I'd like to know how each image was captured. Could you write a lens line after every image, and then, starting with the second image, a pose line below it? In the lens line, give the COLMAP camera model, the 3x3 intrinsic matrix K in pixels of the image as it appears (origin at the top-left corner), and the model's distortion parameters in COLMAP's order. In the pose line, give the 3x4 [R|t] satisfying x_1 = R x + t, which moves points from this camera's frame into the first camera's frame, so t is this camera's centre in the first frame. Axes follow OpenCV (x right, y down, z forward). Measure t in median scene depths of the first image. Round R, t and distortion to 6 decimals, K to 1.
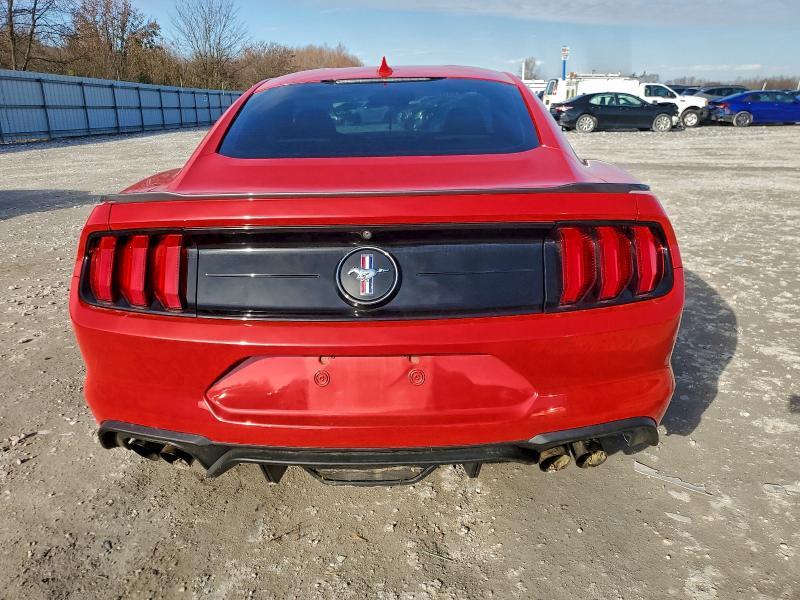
lens RADIAL K [[554.1, 0, 400.0], [0, 554.1, 300.0], [0, 0, 1]] dist [-0.001507, -0.000320]
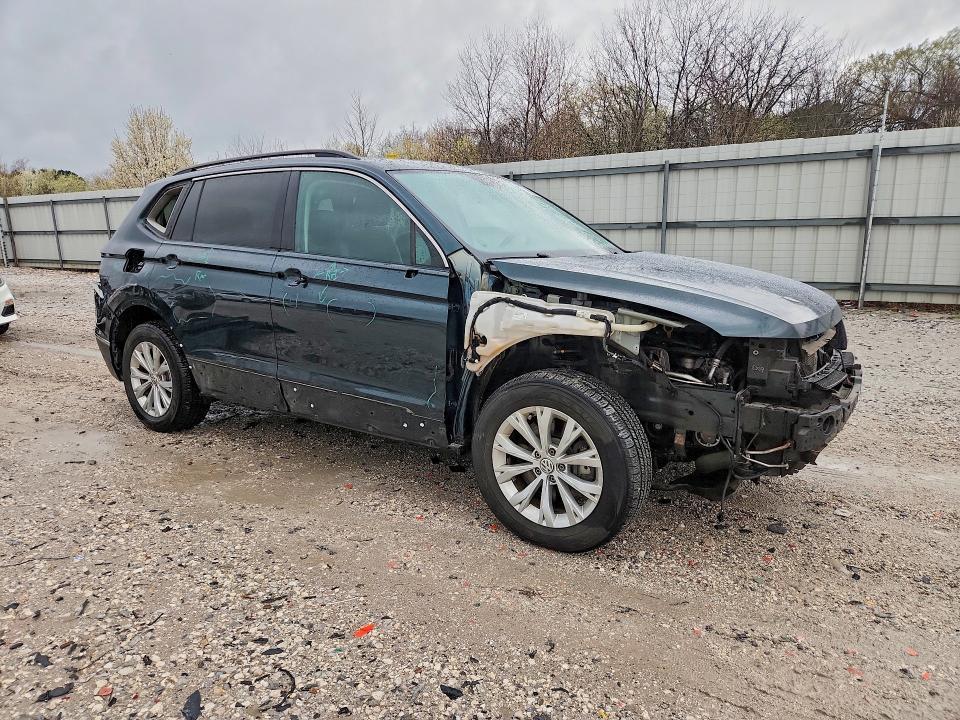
lens RADIAL K [[664.9, 0, 480.0], [0, 664.9, 360.0], [0, 0, 1]] dist [-0.001507, -0.000320]
pose [[-0.586195, 0.163035, -0.793596, -0.147804], [-0.253161, 0.893631, 0.370585, -0.659242], [0.769600, 0.418143, -0.482568, 1.908907]]
